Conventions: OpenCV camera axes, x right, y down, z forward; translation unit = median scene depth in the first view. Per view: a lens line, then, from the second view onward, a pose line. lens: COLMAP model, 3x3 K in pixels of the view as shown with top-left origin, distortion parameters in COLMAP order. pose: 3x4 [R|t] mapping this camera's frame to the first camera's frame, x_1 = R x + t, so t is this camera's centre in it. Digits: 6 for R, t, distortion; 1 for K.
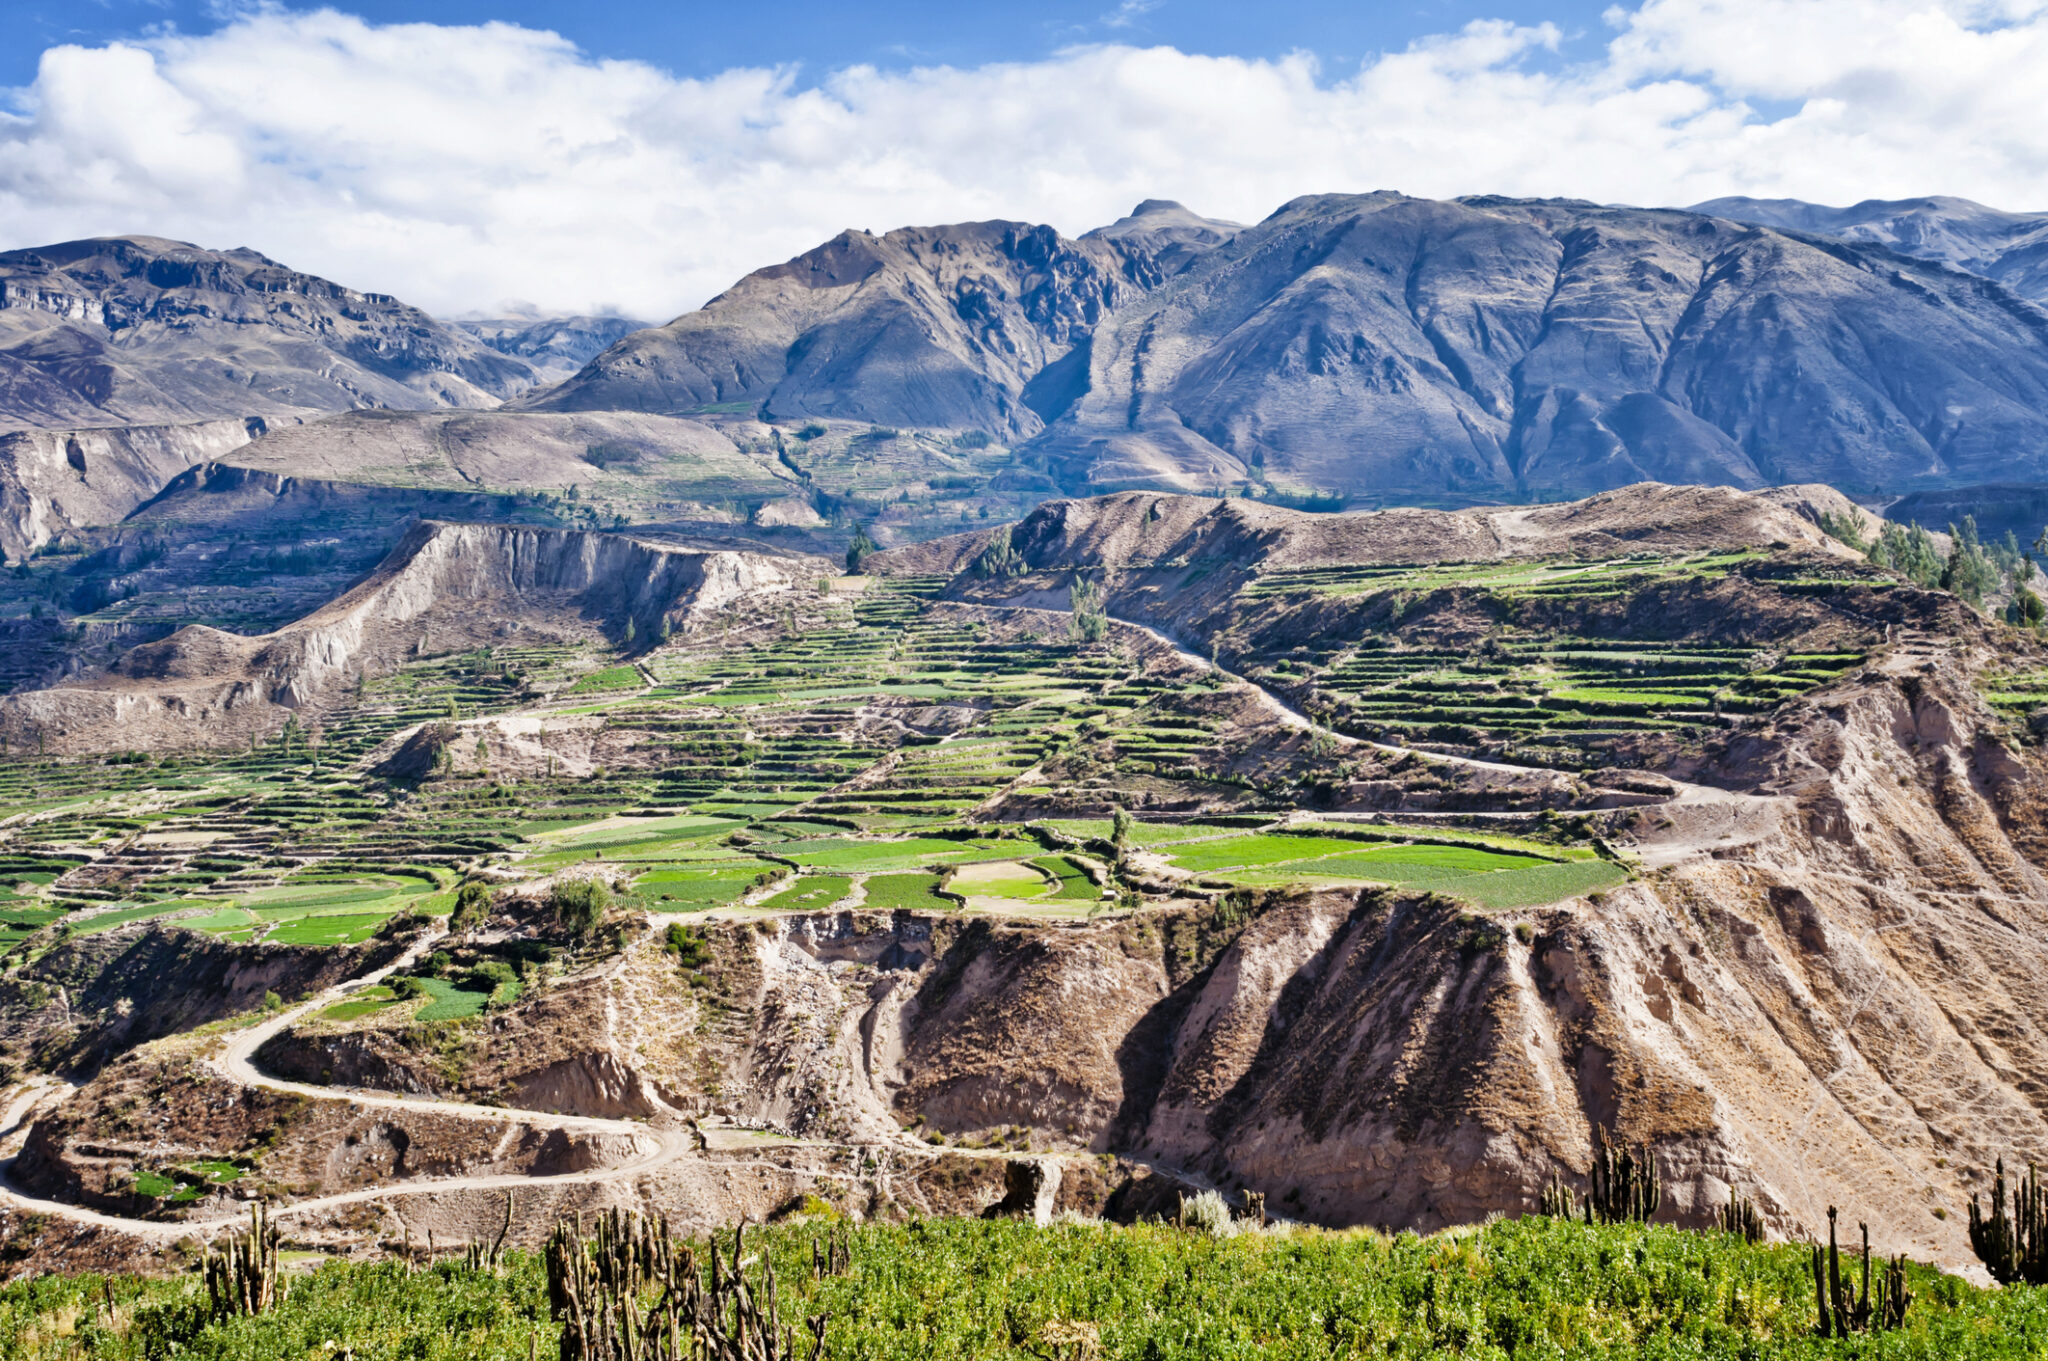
lens RADIAL K [[2213.2, 0, 1023.4], [0, 2213.2, 682.1], [0, 0, 1]] dist [0.023530, 0.000000]
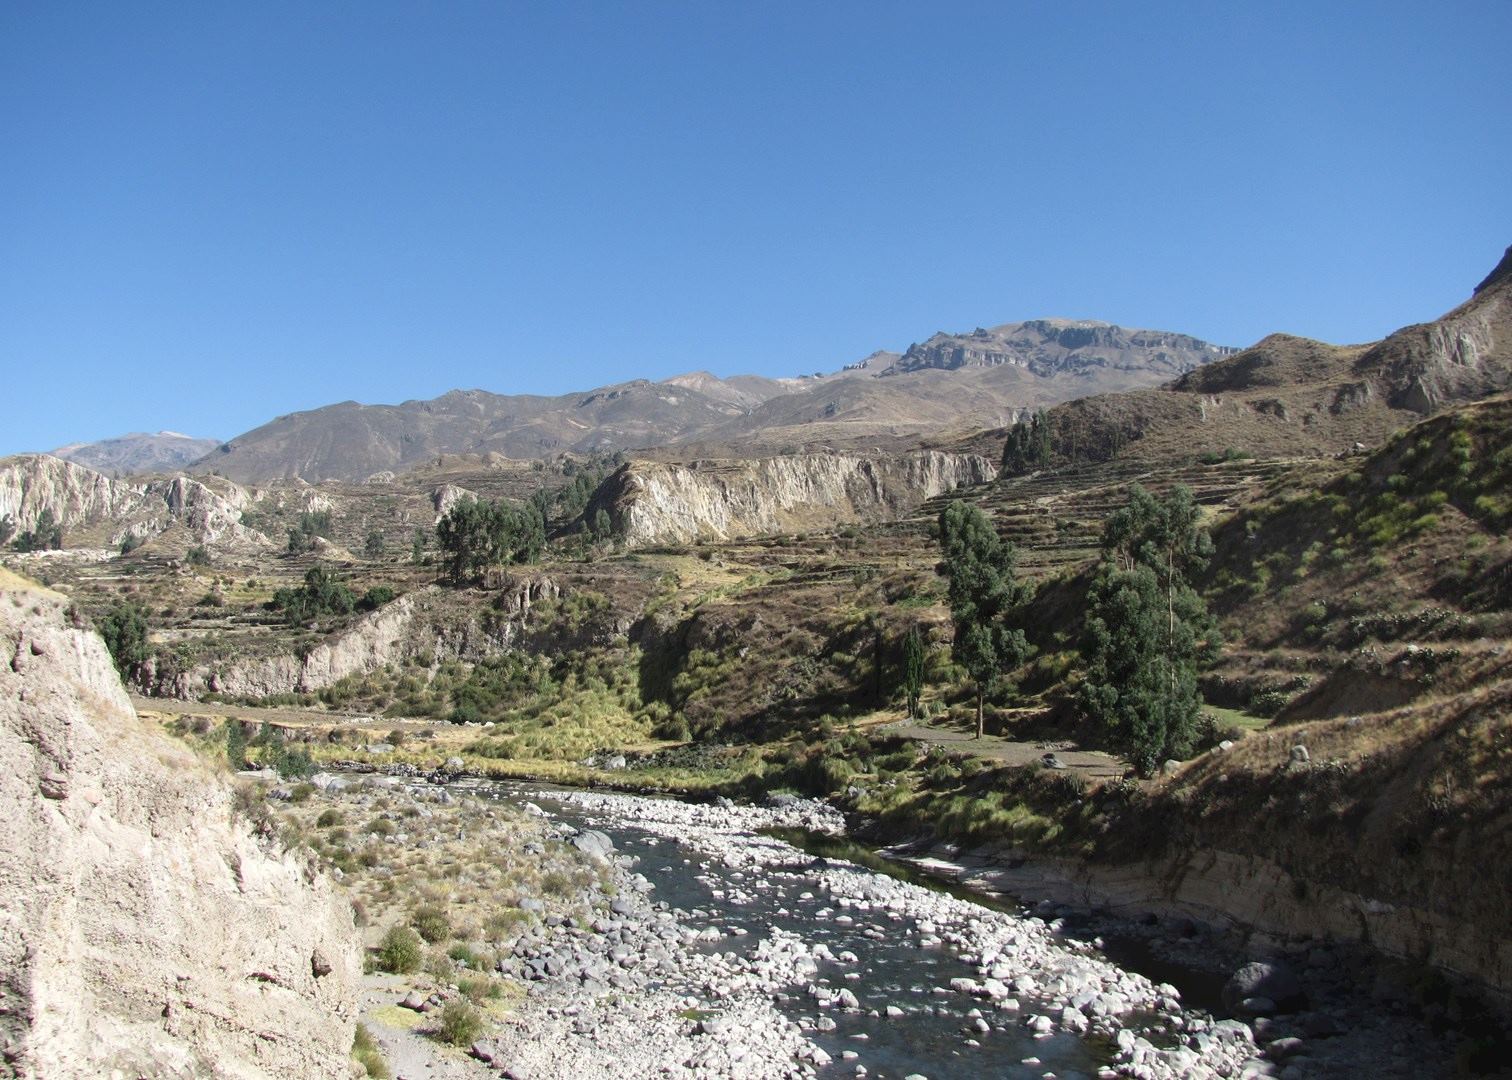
lens RADIAL K [[1633.0, 0, 754.6], [0, 1633.0, 540.4], [0, 0, 1]] dist [-0.092926, 0.000000]
pose [[0.857390, -0.000167, -0.514667, -0.052146], [-0.047820, 0.995648, -0.079987, 0.023494], [0.512440, 0.093191, 0.853651, 0.090949]]
